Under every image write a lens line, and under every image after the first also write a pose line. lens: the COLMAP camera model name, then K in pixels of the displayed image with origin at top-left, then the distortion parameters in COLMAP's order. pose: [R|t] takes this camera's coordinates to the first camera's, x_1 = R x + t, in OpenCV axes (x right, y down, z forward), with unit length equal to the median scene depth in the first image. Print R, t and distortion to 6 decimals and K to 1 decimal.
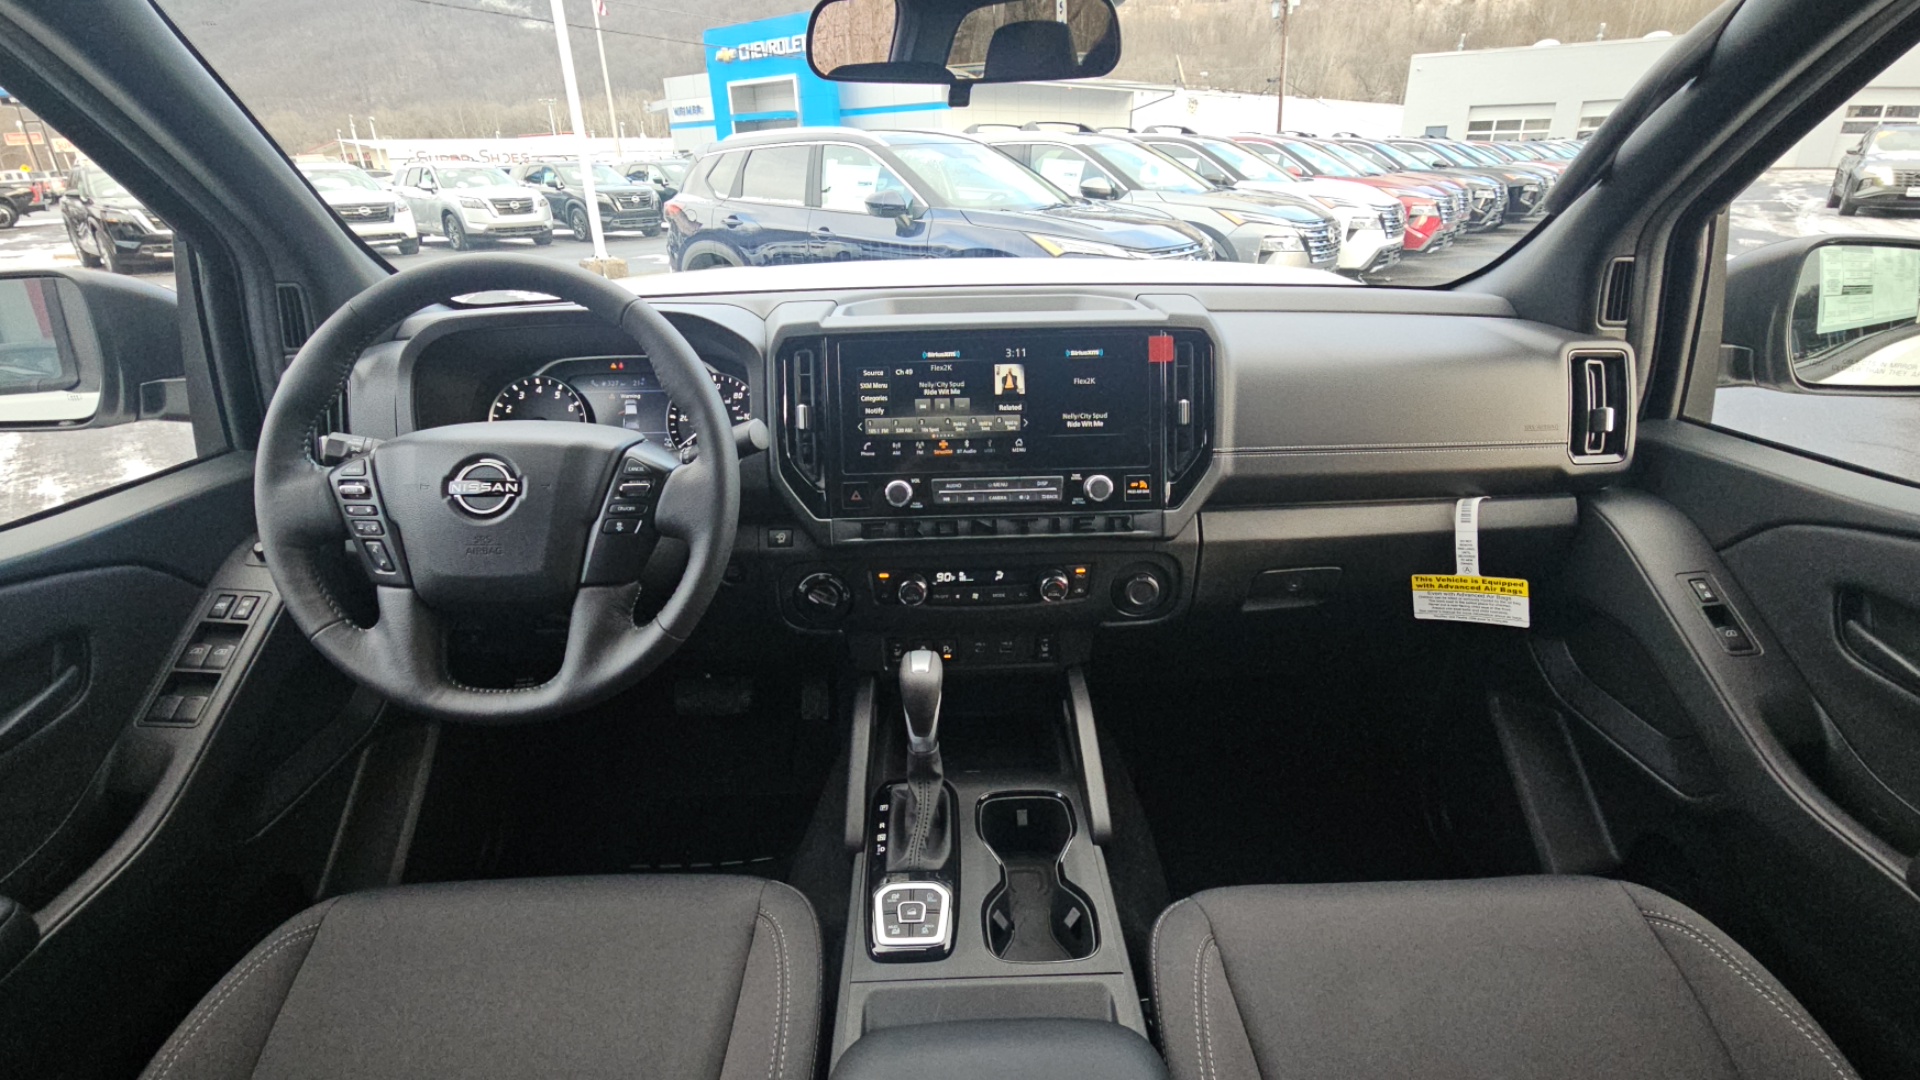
lens RADIAL K [[854.6, 0, 951.3], [0, 854.6, 539.2], [0, 0, 1]] dist [0.013469, -0.010575]
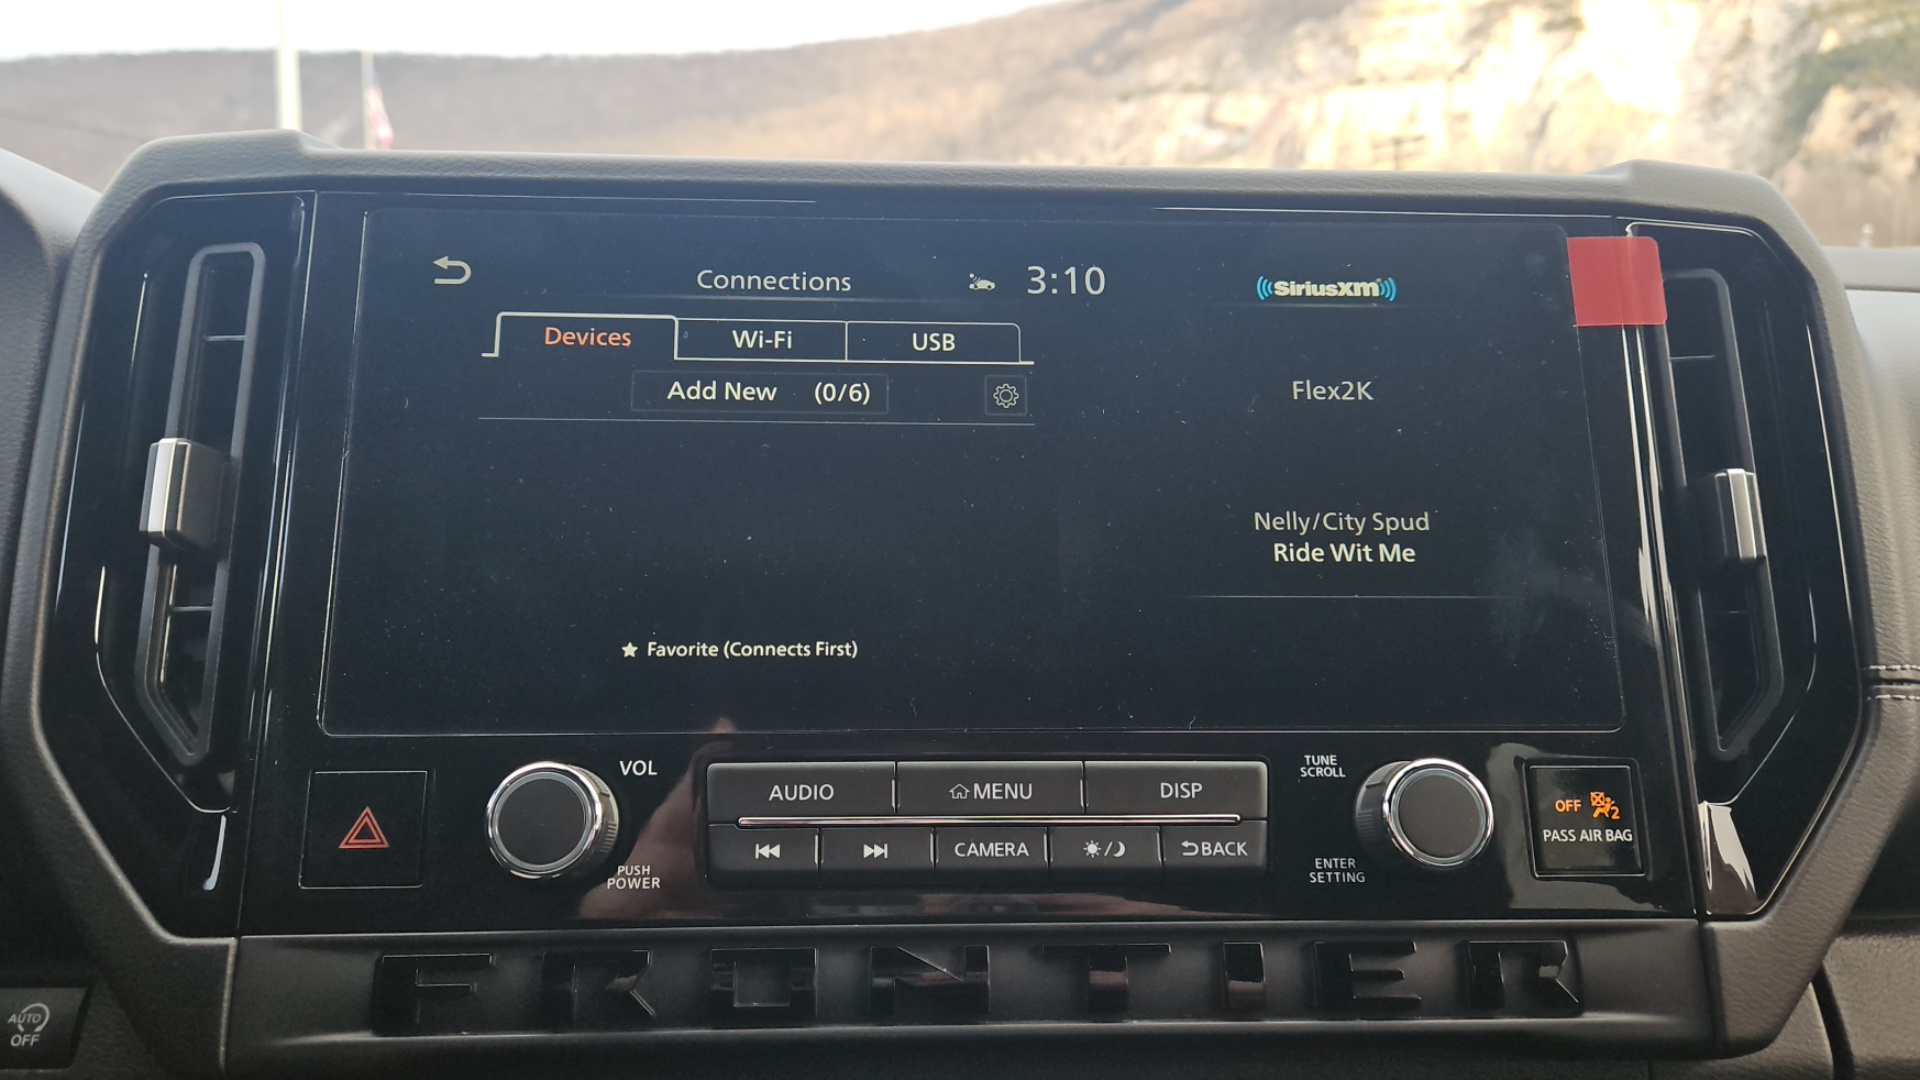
lens RADIAL K [[1428.1, 0, 965.9], [0, 1428.1, 546.3], [0, 0, 1]] dist [0.044385, -0.035181]
pose [[0.998558, 0.028225, 0.045669, 0.027890], [-0.012814, 0.951363, -0.307805, -0.007382], [-0.052136, 0.306776, 0.950353, 0.608195]]
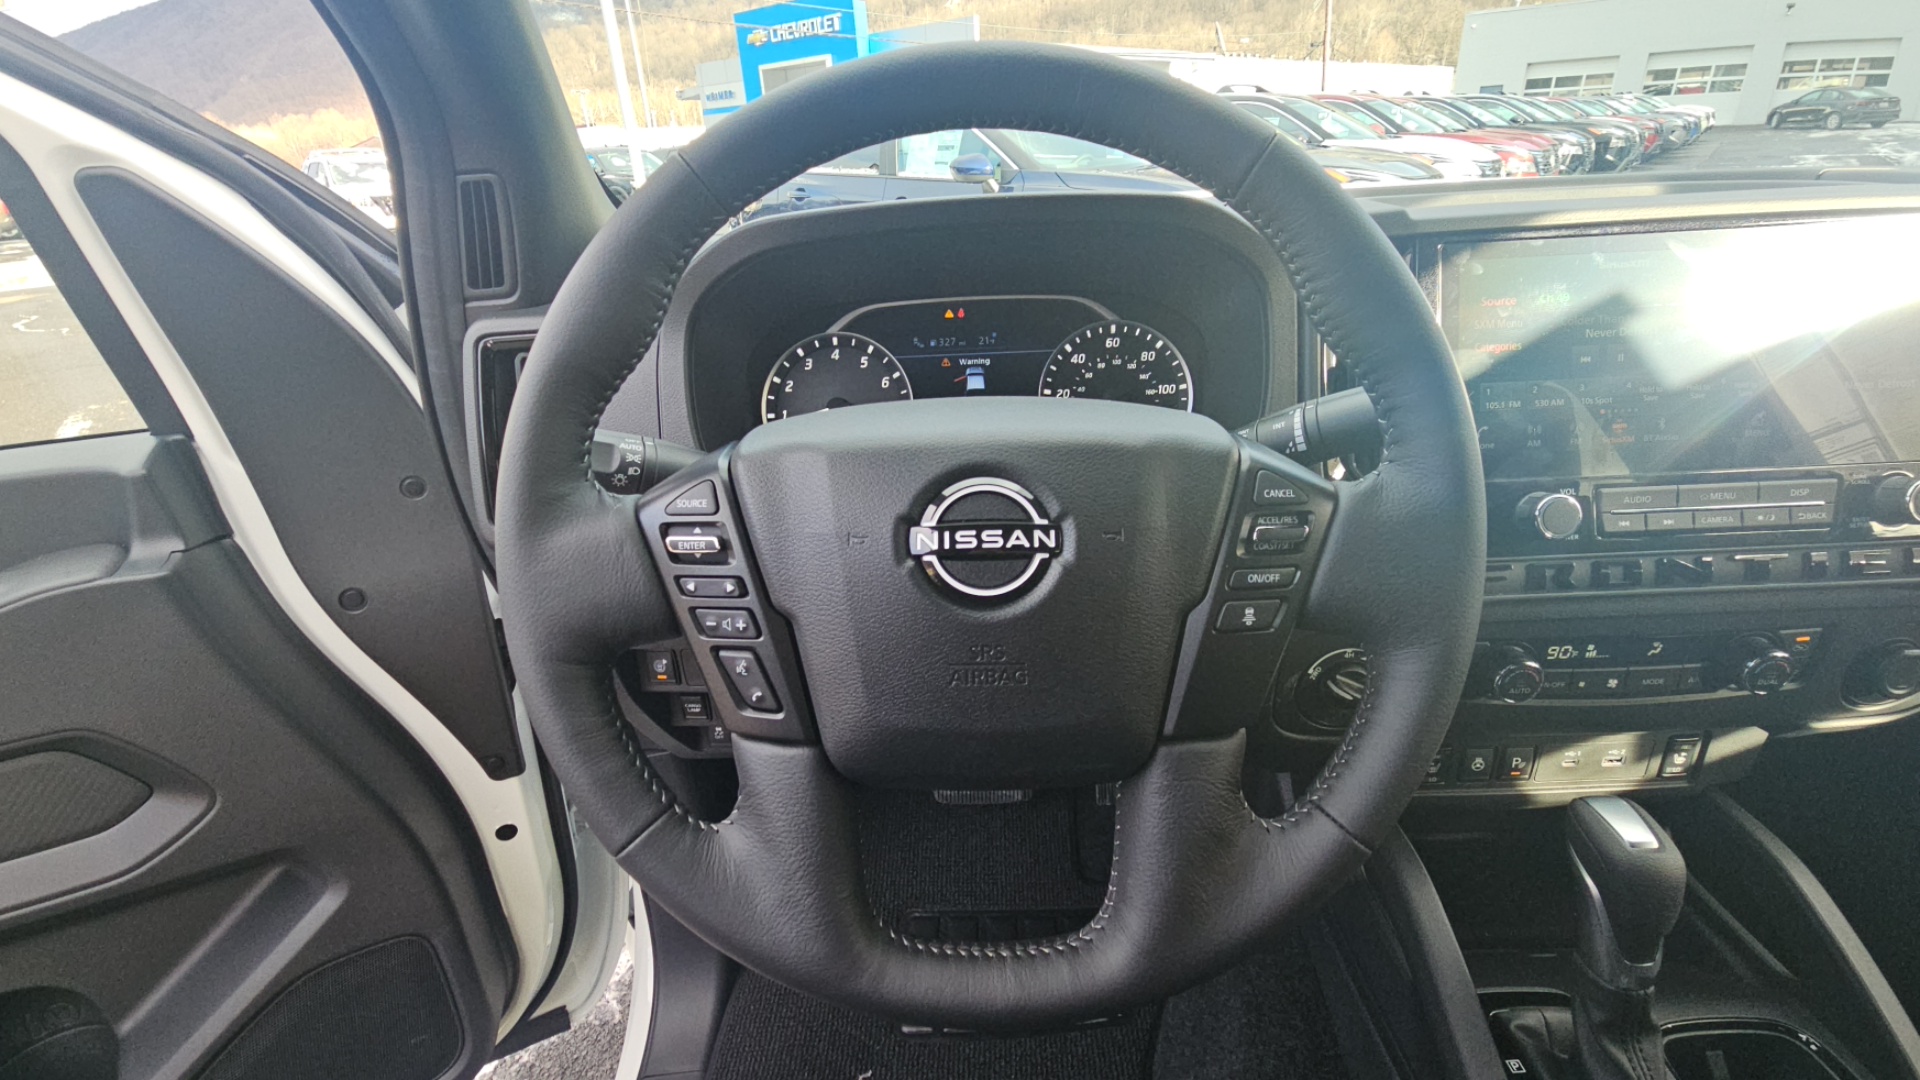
lens RADIAL K [[854.6, 0, 953.9], [0, 854.6, 537.6], [0, 0, 1]] dist [0.013469, -0.010575]
pose [[0.999199, -0.015857, -0.036740, -0.424699], [0.016483, 0.999723, 0.016803, -0.054076], [0.036463, -0.017395, 0.999184, 0.417037]]
